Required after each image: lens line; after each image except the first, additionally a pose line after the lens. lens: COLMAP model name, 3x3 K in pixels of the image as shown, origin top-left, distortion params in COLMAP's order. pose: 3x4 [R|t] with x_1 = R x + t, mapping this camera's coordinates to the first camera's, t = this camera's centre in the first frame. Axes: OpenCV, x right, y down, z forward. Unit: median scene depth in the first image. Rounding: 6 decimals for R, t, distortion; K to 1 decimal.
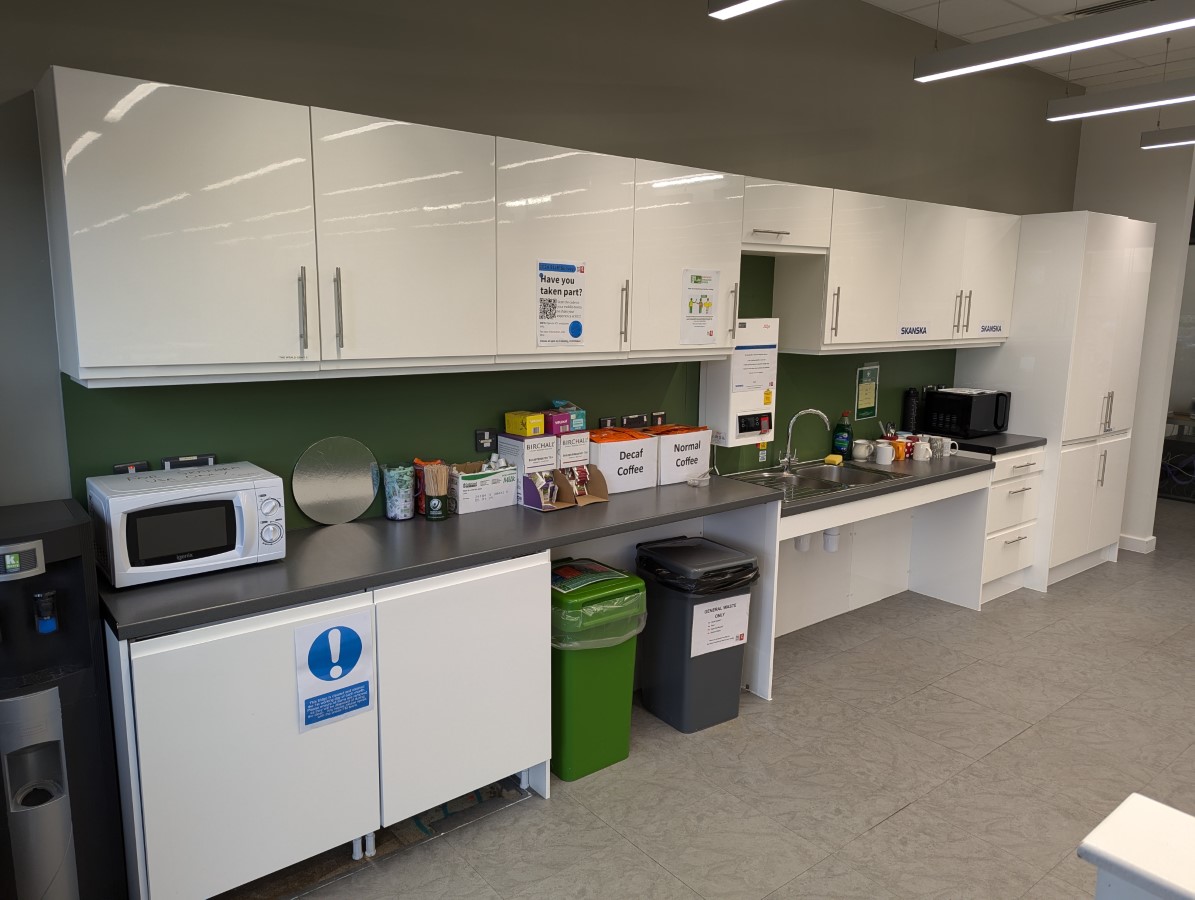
lens RADIAL K [[852.8, 0, 604.0], [0, 852.8, 445.6], [0, 0, 1]] dist [0.053907, -0.043114]
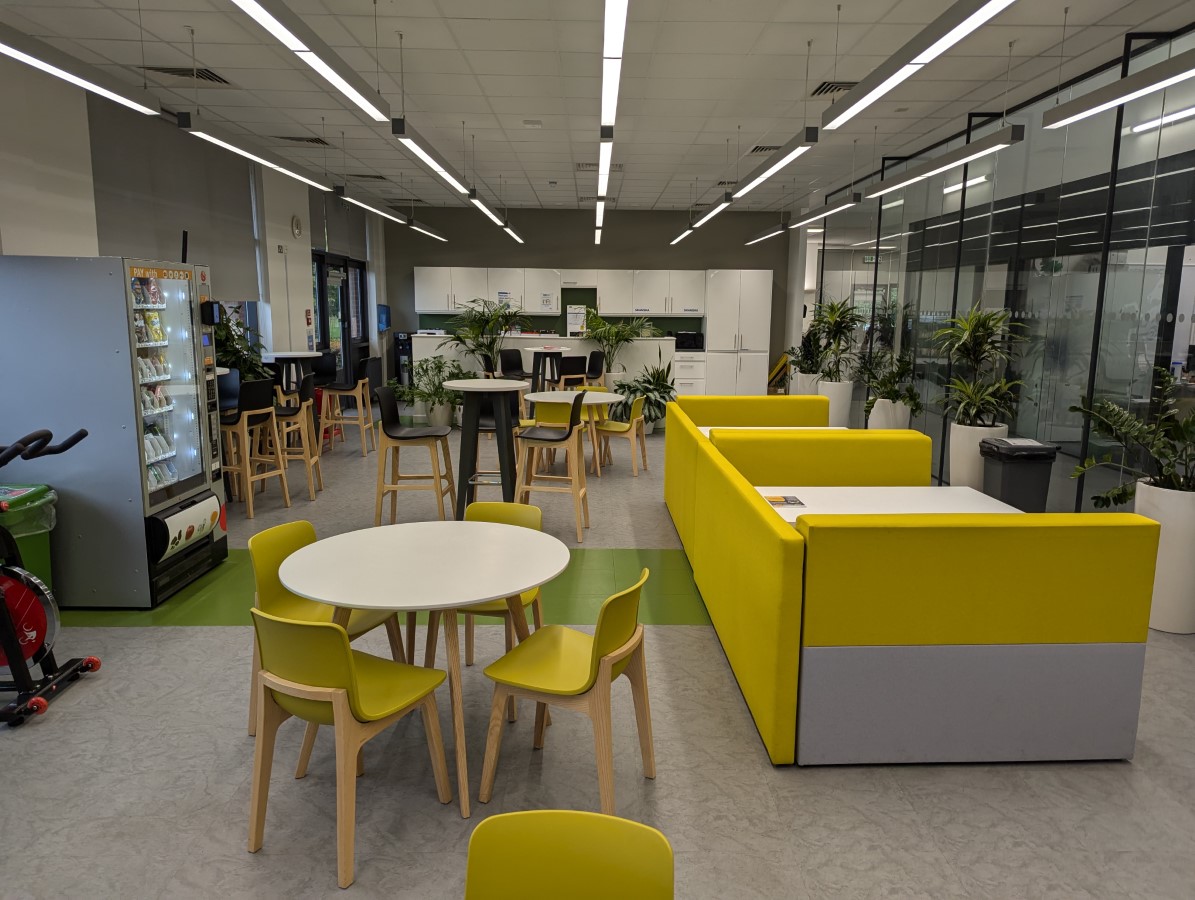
lens RADIAL K [[852.8, 0, 600.7], [0, 852.8, 452.5], [0, 0, 1]] dist [0.053907, -0.043114]
pose [[0.786762, 0.089783, -0.610692, 2.709054], [-0.097274, 0.995037, 0.020969, 0.417657], [0.609543, 0.042906, 0.791591, -1.928916]]
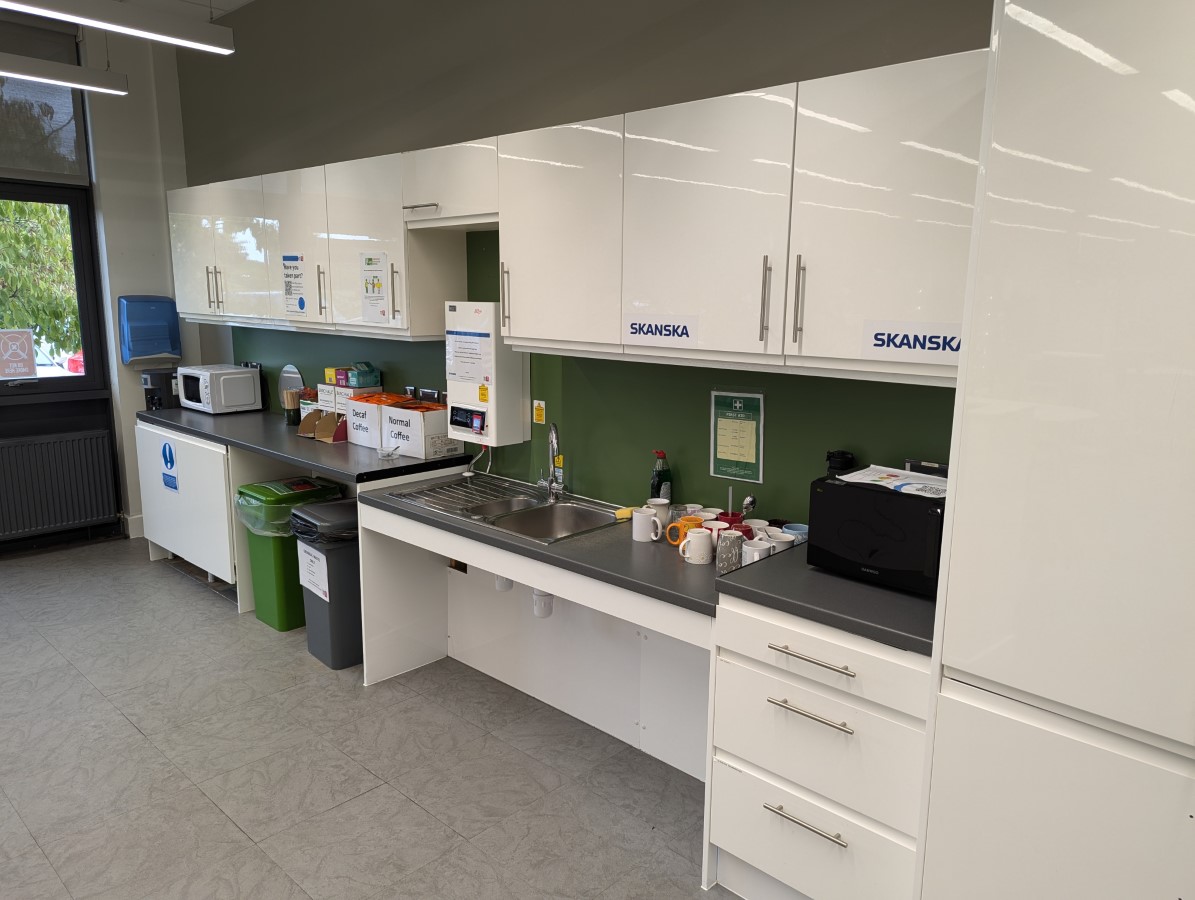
lens RADIAL K [[852.8, 0, 603.8], [0, 852.8, 452.8], [0, 0, 1]] dist [0.053907, -0.043114]
pose [[0.122419, 0.168066, -0.978145, 1.155673], [-0.180234, 0.972935, 0.144614, -0.157703], [0.975976, 0.158591, 0.149397, 1.083996]]
